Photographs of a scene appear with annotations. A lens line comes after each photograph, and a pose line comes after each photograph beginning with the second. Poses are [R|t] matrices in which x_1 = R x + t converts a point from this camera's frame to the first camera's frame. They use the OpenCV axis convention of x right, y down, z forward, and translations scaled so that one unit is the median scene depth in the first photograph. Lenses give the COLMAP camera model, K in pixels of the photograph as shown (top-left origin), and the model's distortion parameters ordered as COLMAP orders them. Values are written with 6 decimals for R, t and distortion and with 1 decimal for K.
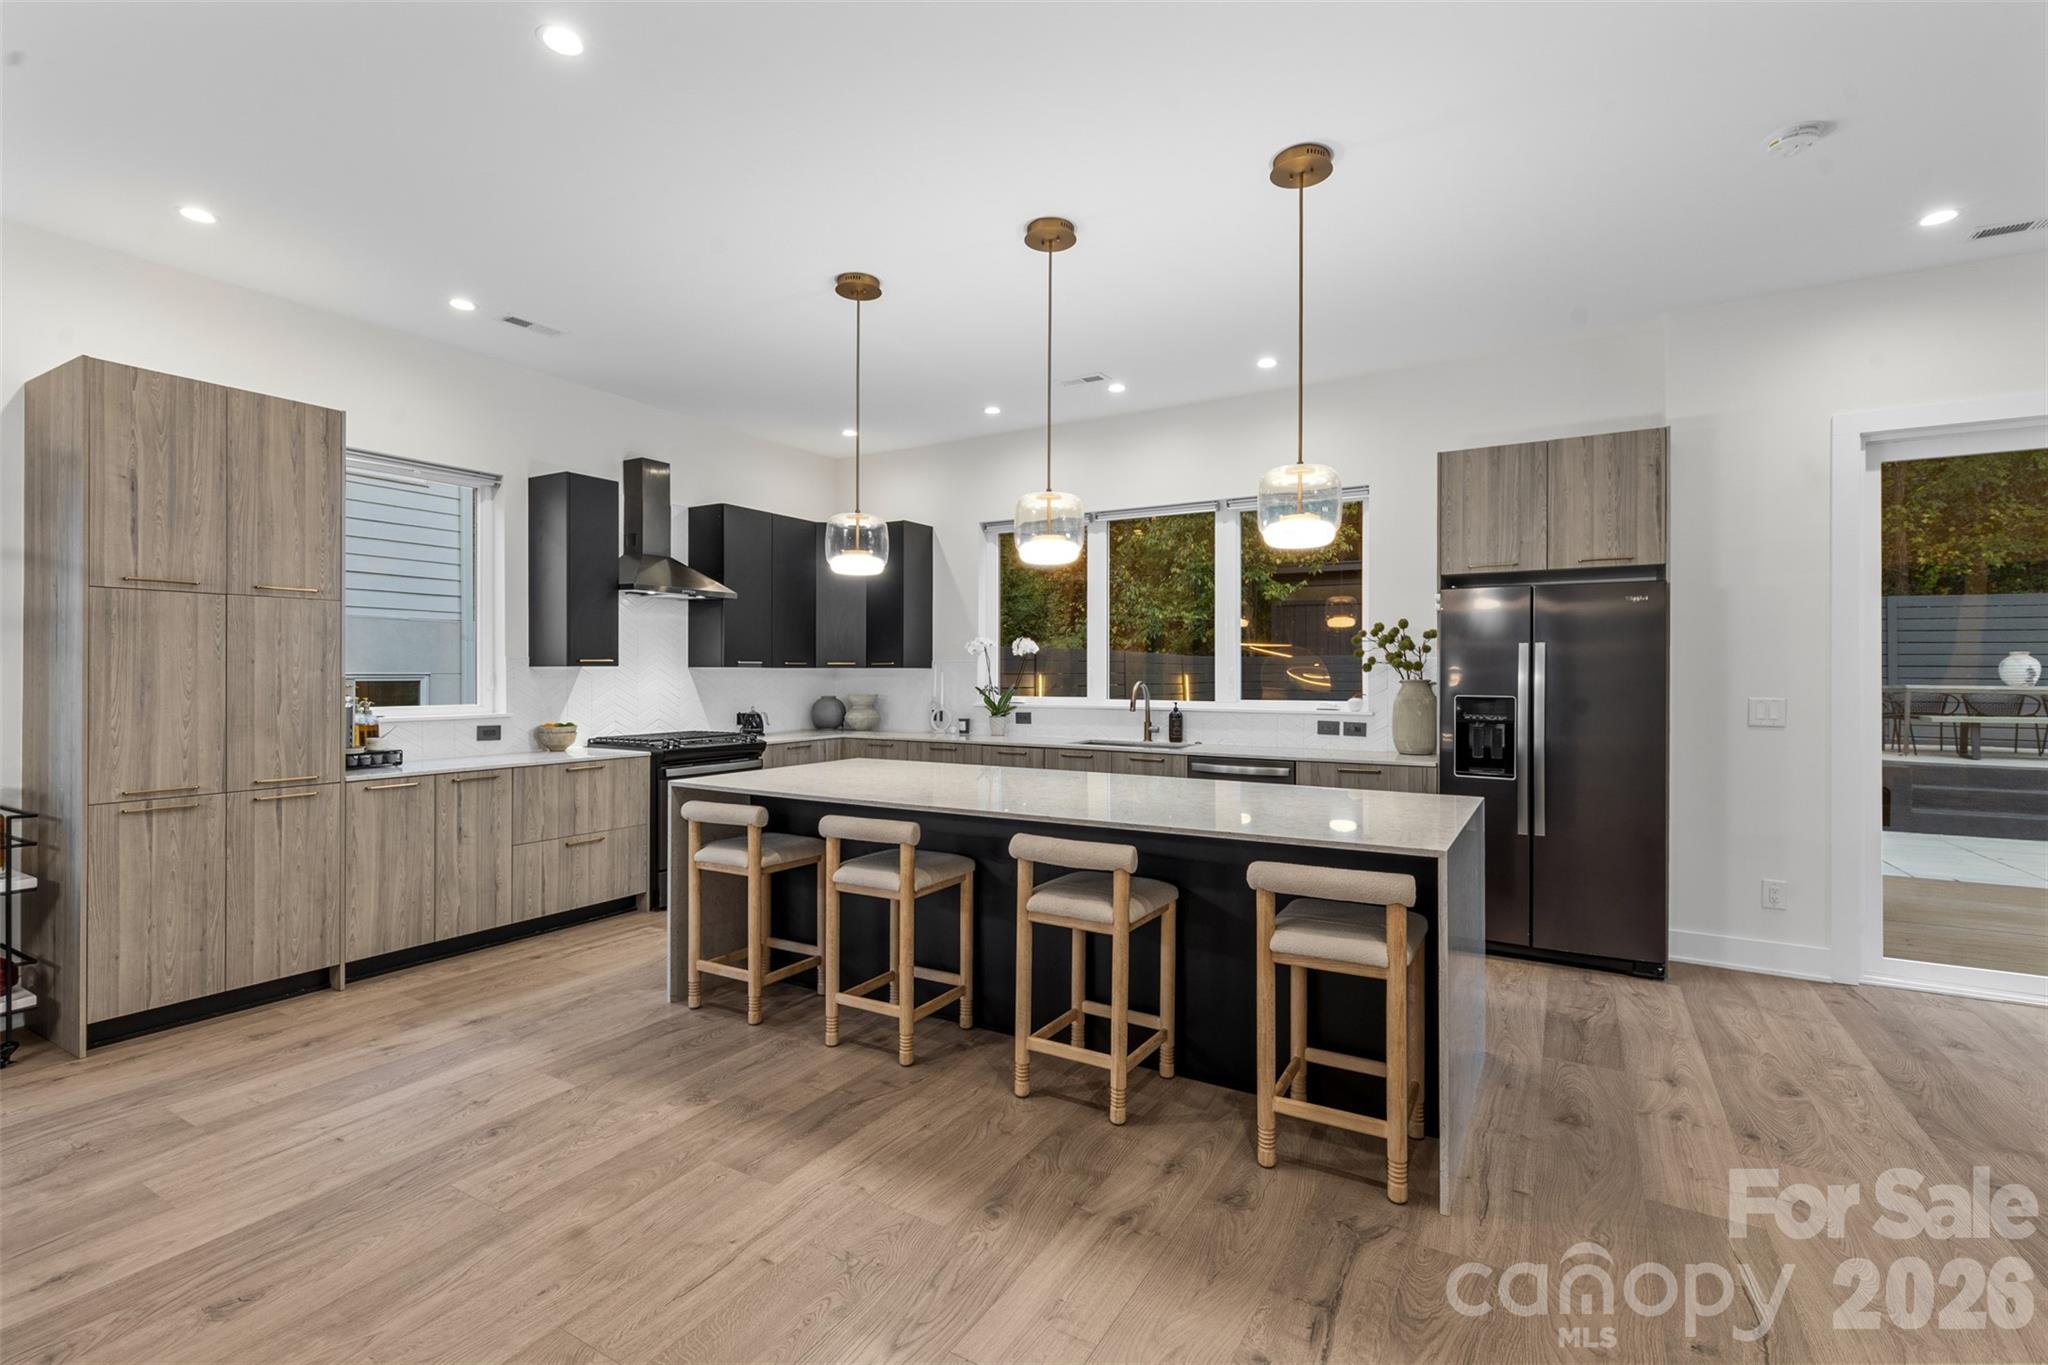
lens RADIAL K [[923.2, 0, 1024.2], [0, 923.2, 671.5], [0, 0, 1]] dist [0.006168, -0.000221]
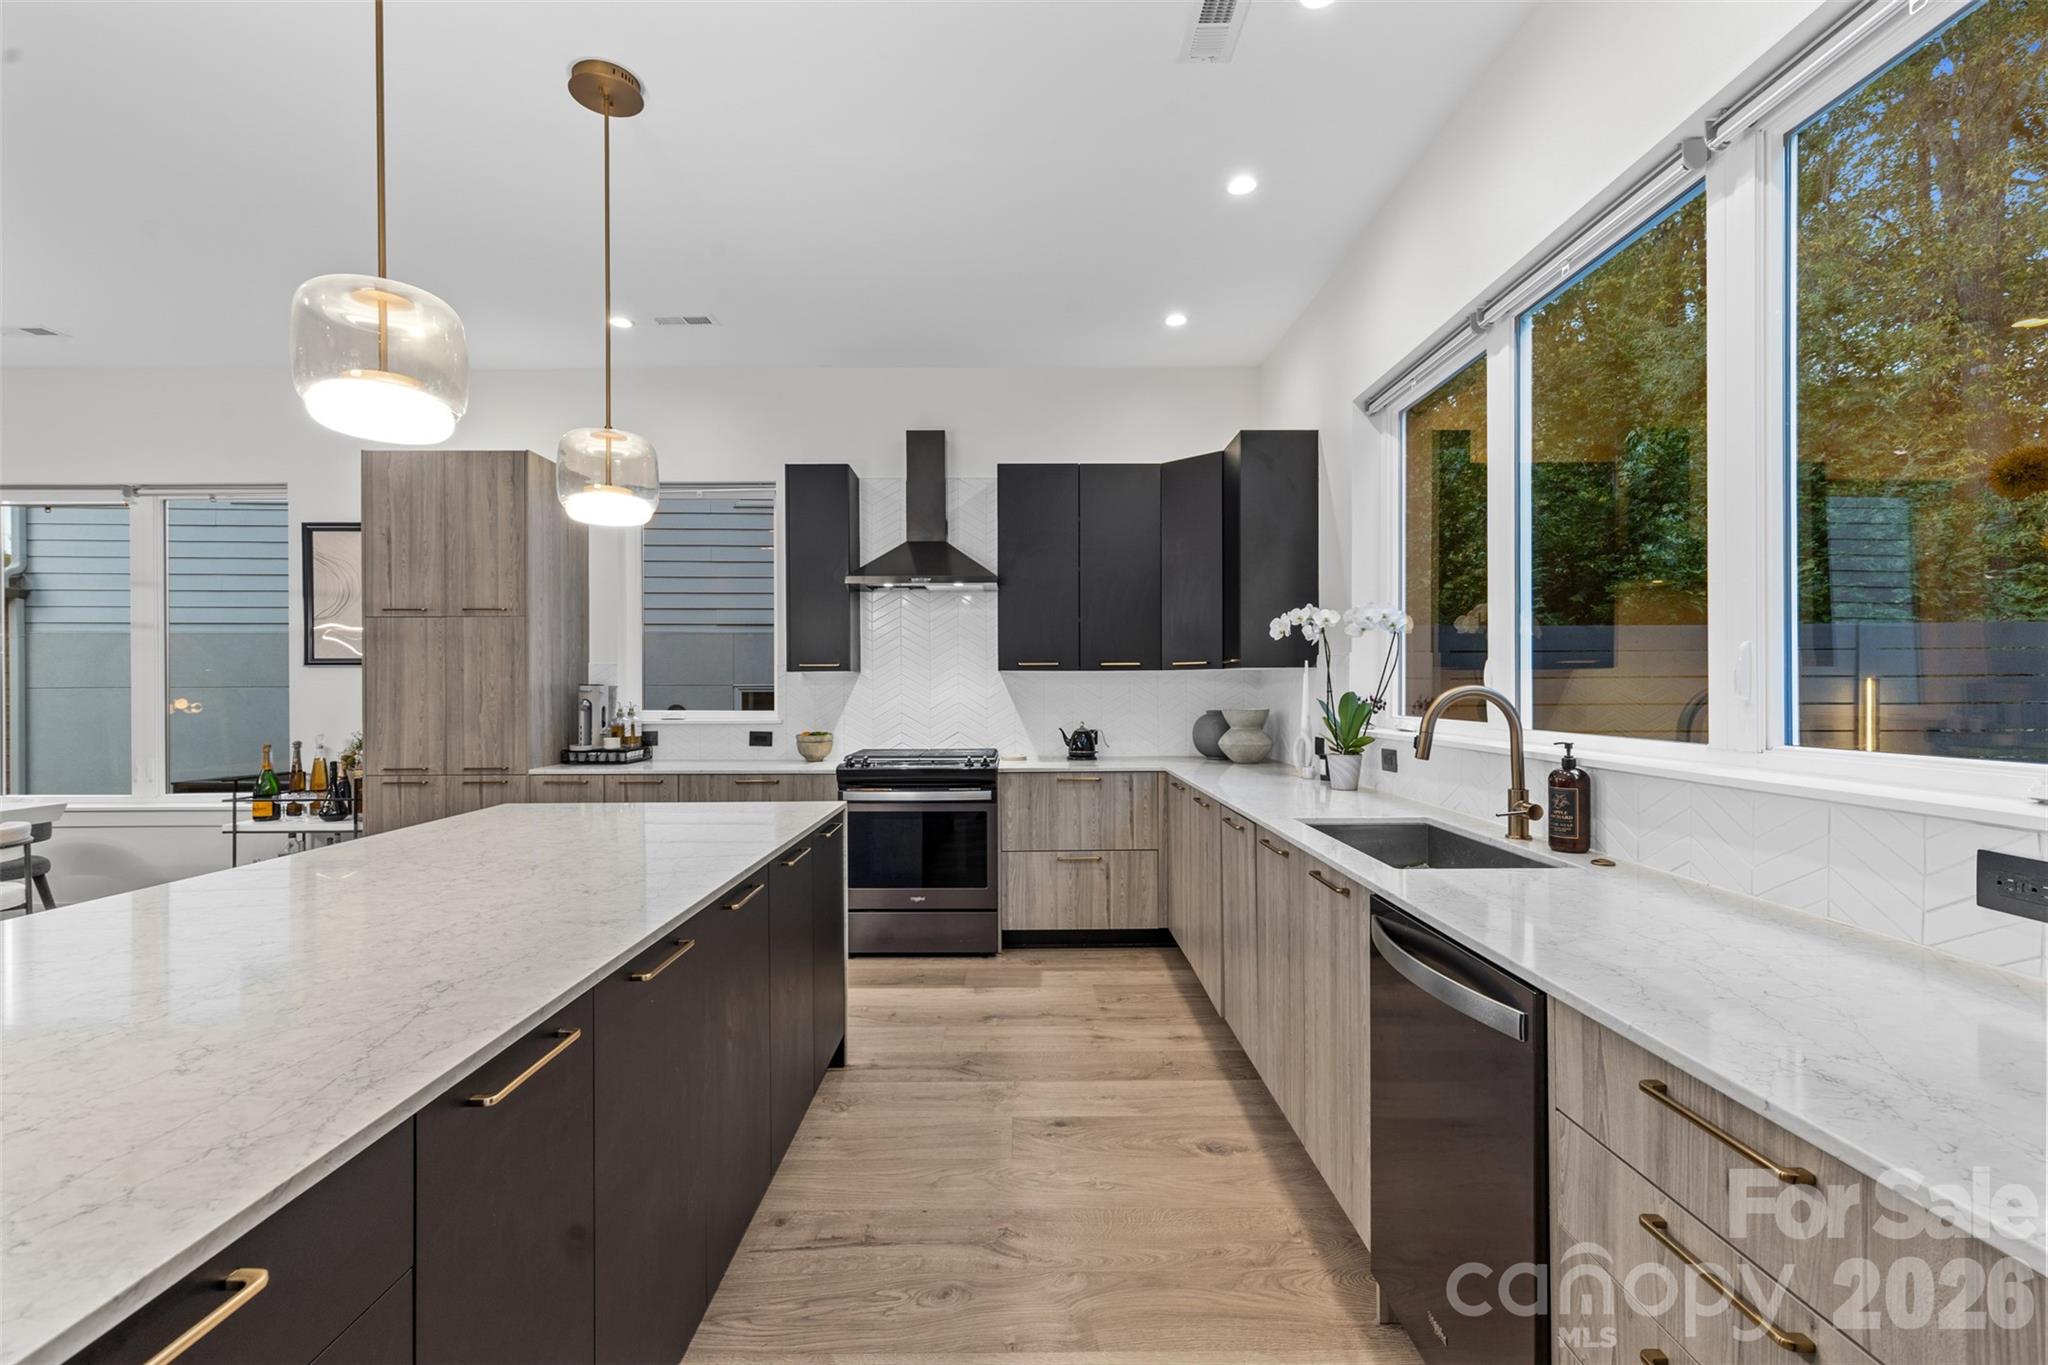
lens RADIAL K [[918.7, 0, 1022.7], [0, 918.7, 687.2], [0, 0, 1]] dist [0.007558, -0.000165]
pose [[0.512730, -0.002473, -0.858547, 0.576082], [0.005532, 0.999985, 0.000423, 0.015005], [0.858532, -0.004966, 0.512735, 0.975581]]
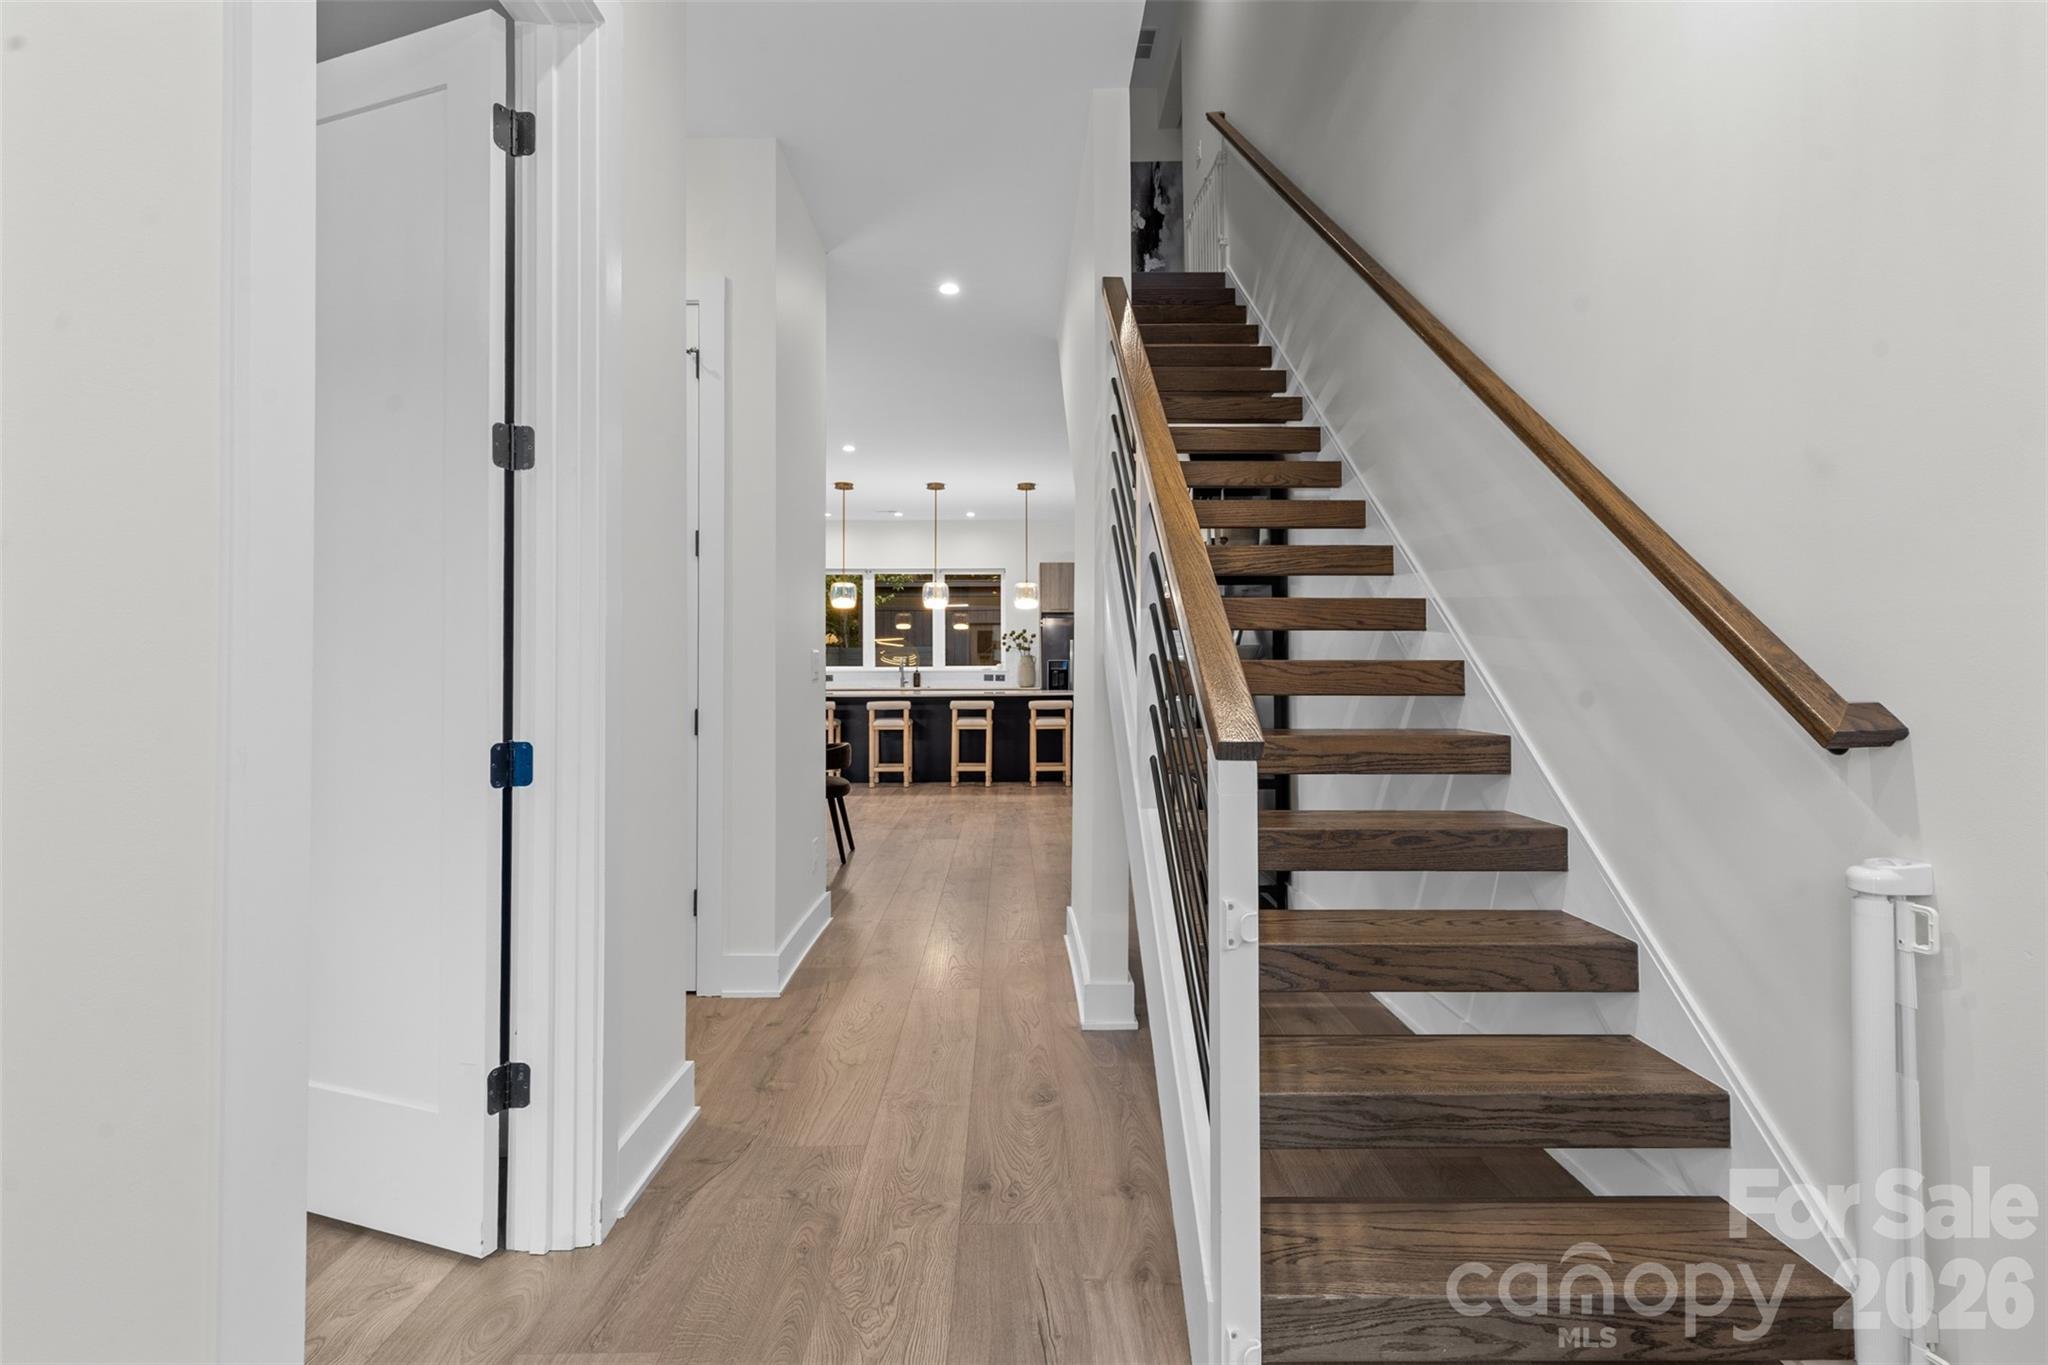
lens RADIAL K [[938.4, 0, 992.8], [0, 938.4, 652.3], [0, 0, 1]] dist [0.001081, 0.000015]
pose [[0.871000, 0.000995, 0.491282, -1.103659], [0.005879, 0.999905, -0.012448, 0.041735], [-0.491248, 0.013730, 0.870912, -1.383094]]
